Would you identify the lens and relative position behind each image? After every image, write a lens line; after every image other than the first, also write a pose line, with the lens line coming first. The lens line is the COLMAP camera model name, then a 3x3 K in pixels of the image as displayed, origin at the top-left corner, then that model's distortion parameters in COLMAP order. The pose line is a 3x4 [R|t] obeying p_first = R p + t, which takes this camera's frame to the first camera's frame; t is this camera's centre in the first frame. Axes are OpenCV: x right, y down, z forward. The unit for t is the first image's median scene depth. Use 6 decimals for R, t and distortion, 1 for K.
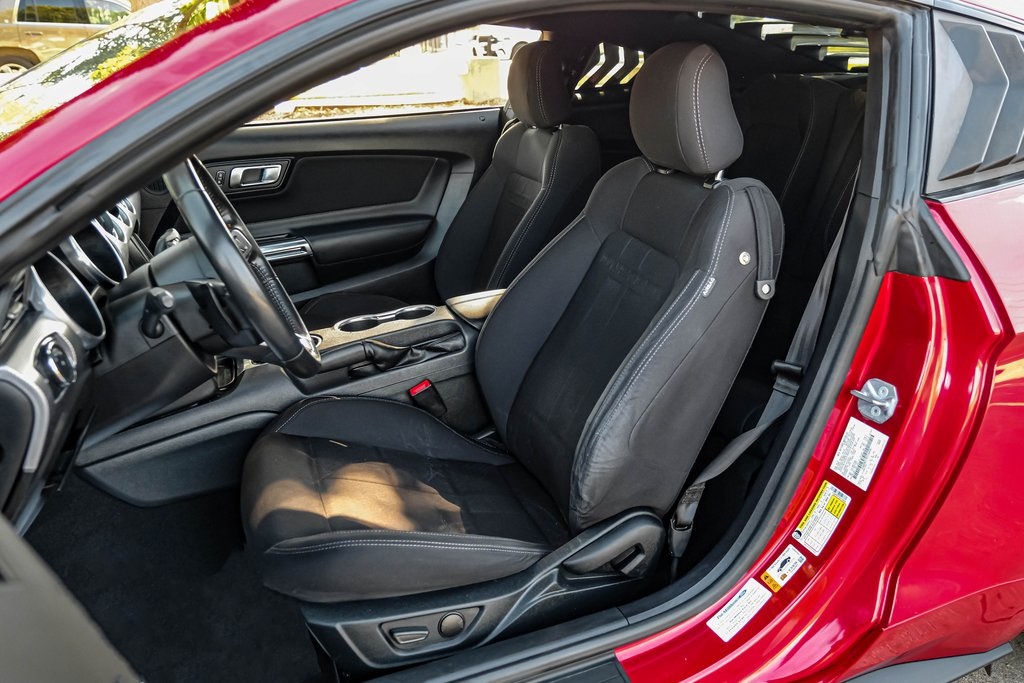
lens RADIAL K [[753.2, 0, 512.6], [0, 753.2, 361.2], [0, 0, 1]] dist [-0.005733, 0.003285]
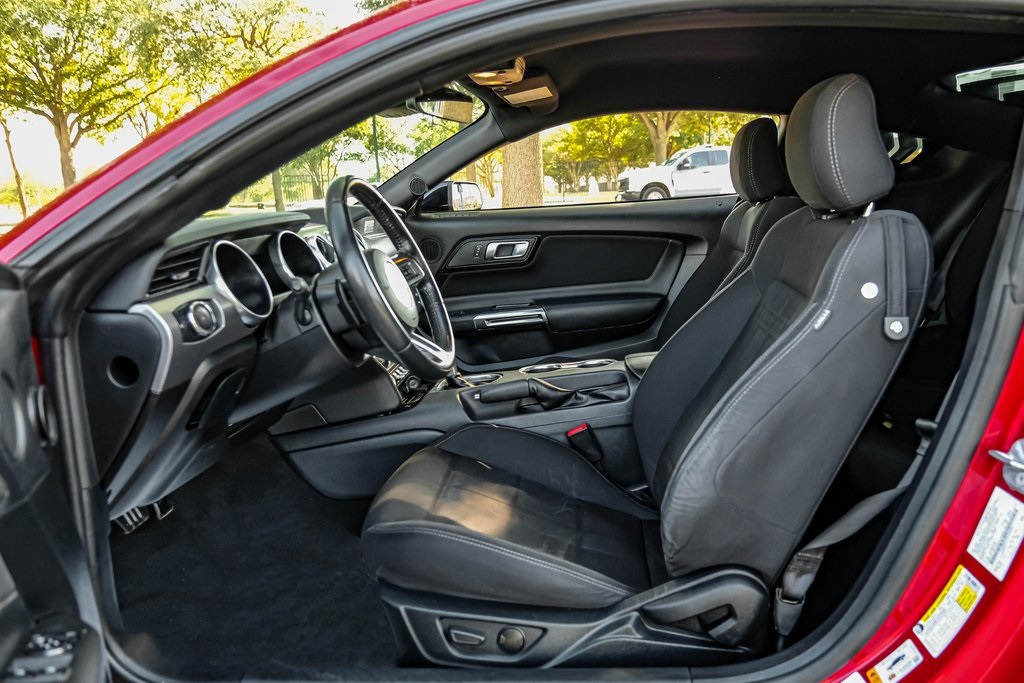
lens RADIAL K [[725.5, 0, 579.8], [0, 725.5, 393.1], [0, 0, 1]] dist [0.000438, 0.003255]
pose [[0.910037, 0.083090, -0.406114, 0.337653], [-0.142807, 0.982574, -0.118975, 0.124957], [0.389151, 0.166268, 0.906044, 0.110905]]
